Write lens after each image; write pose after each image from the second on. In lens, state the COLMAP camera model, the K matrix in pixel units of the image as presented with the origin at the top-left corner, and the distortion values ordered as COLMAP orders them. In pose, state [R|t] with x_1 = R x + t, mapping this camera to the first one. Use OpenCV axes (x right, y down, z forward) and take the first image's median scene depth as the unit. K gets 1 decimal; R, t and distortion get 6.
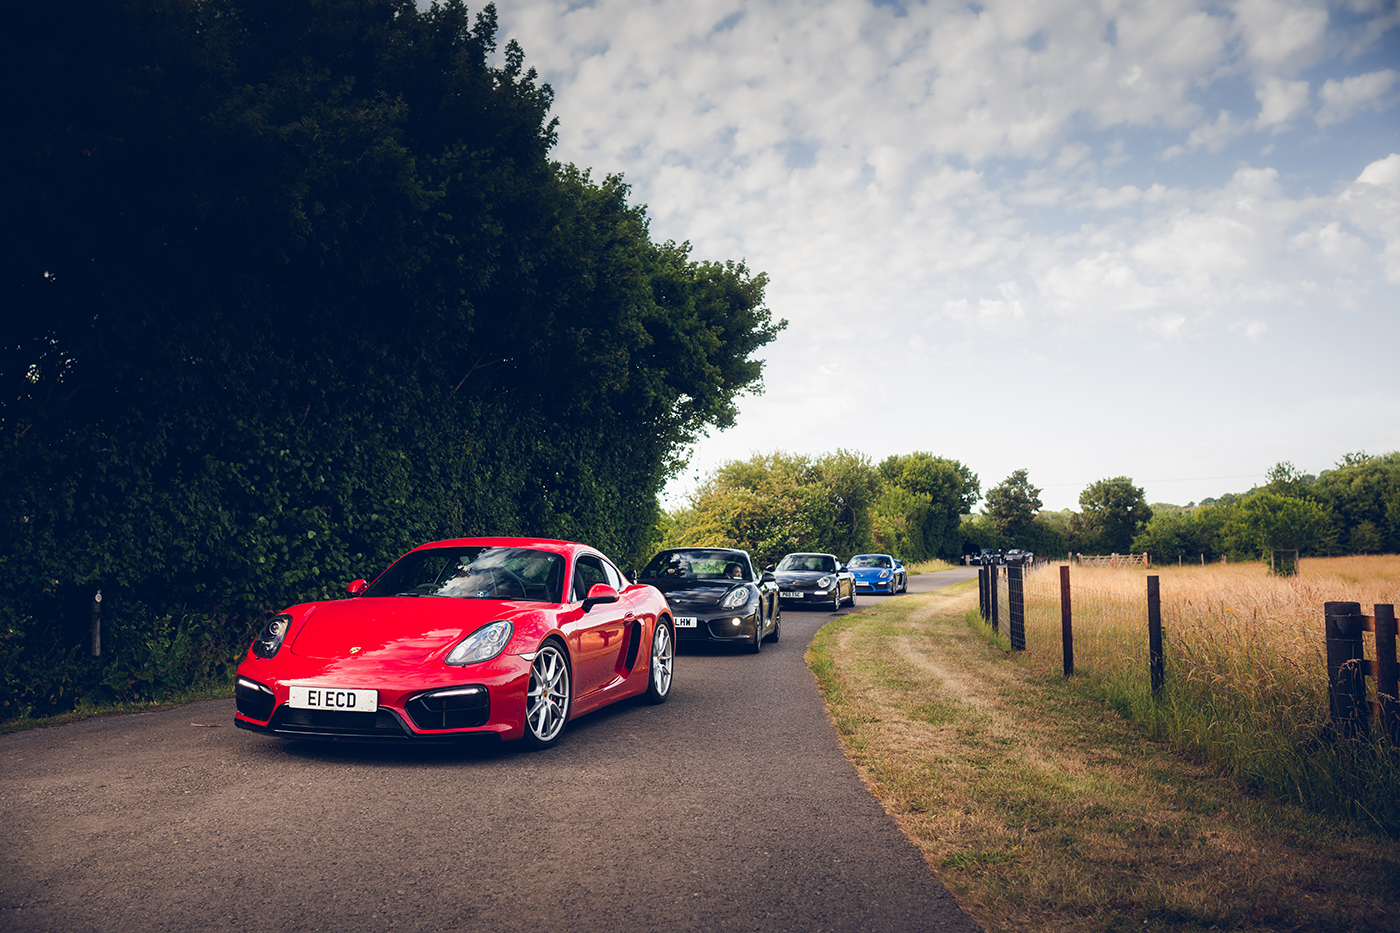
lens RADIAL K [[1412.7, 0, 702.9], [0, 1412.7, 465.8], [0, 0, 1]] dist [-0.027140, 0.004214]
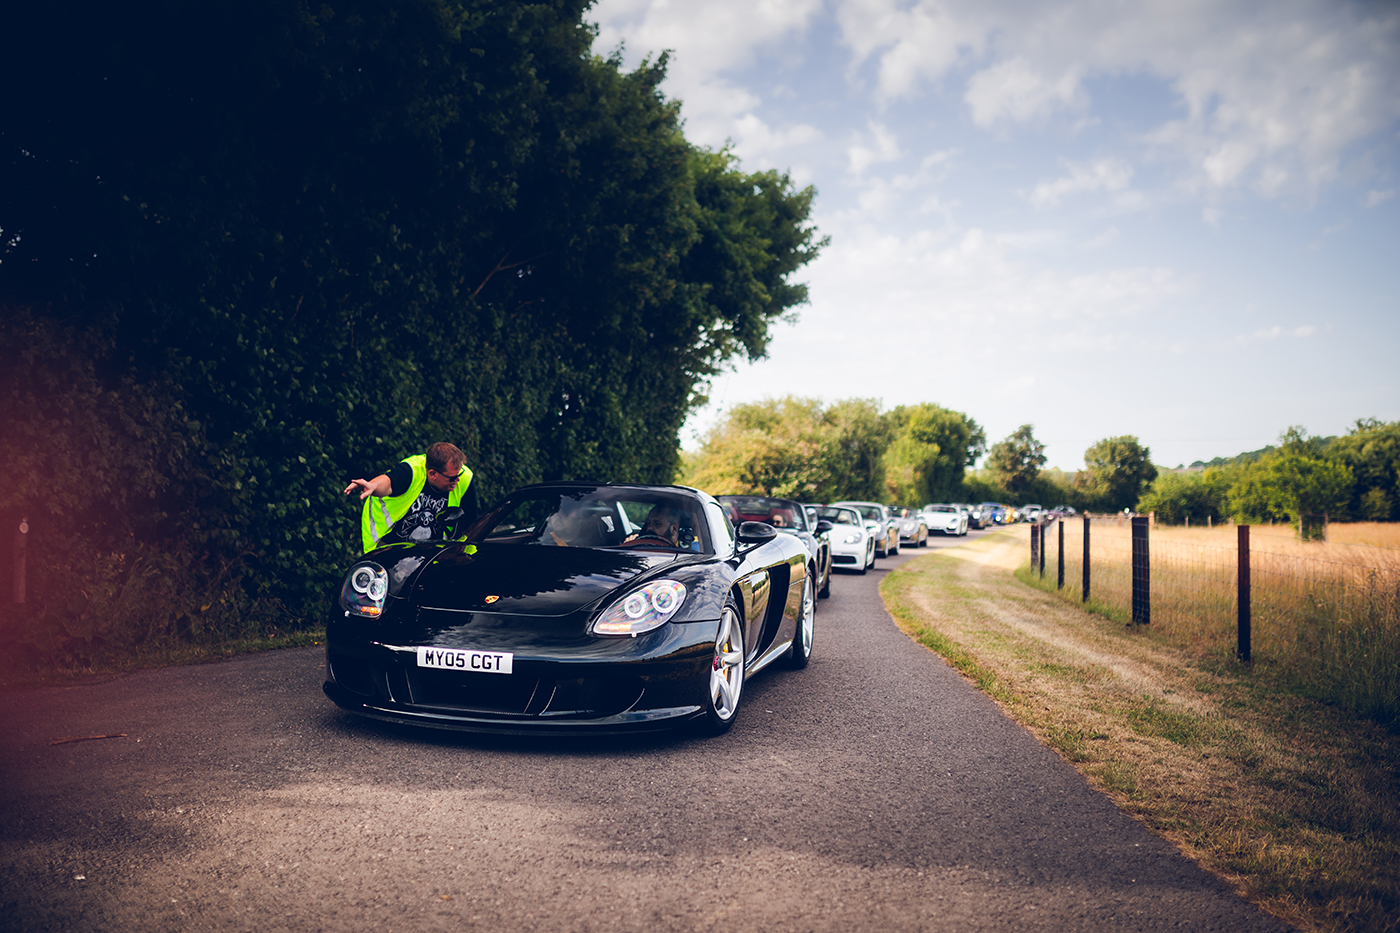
lens RADIAL K [[1413.2, 0, 697.8], [0, 1413.2, 499.3], [0, 0, 1]] dist [-0.020559, -0.012775]
pose [[0.999476, 0.031866, 0.005620, -0.041569], [-0.032152, 0.997571, 0.061791, 0.011973], [-0.003637, -0.061940, 0.998073, 0.145718]]
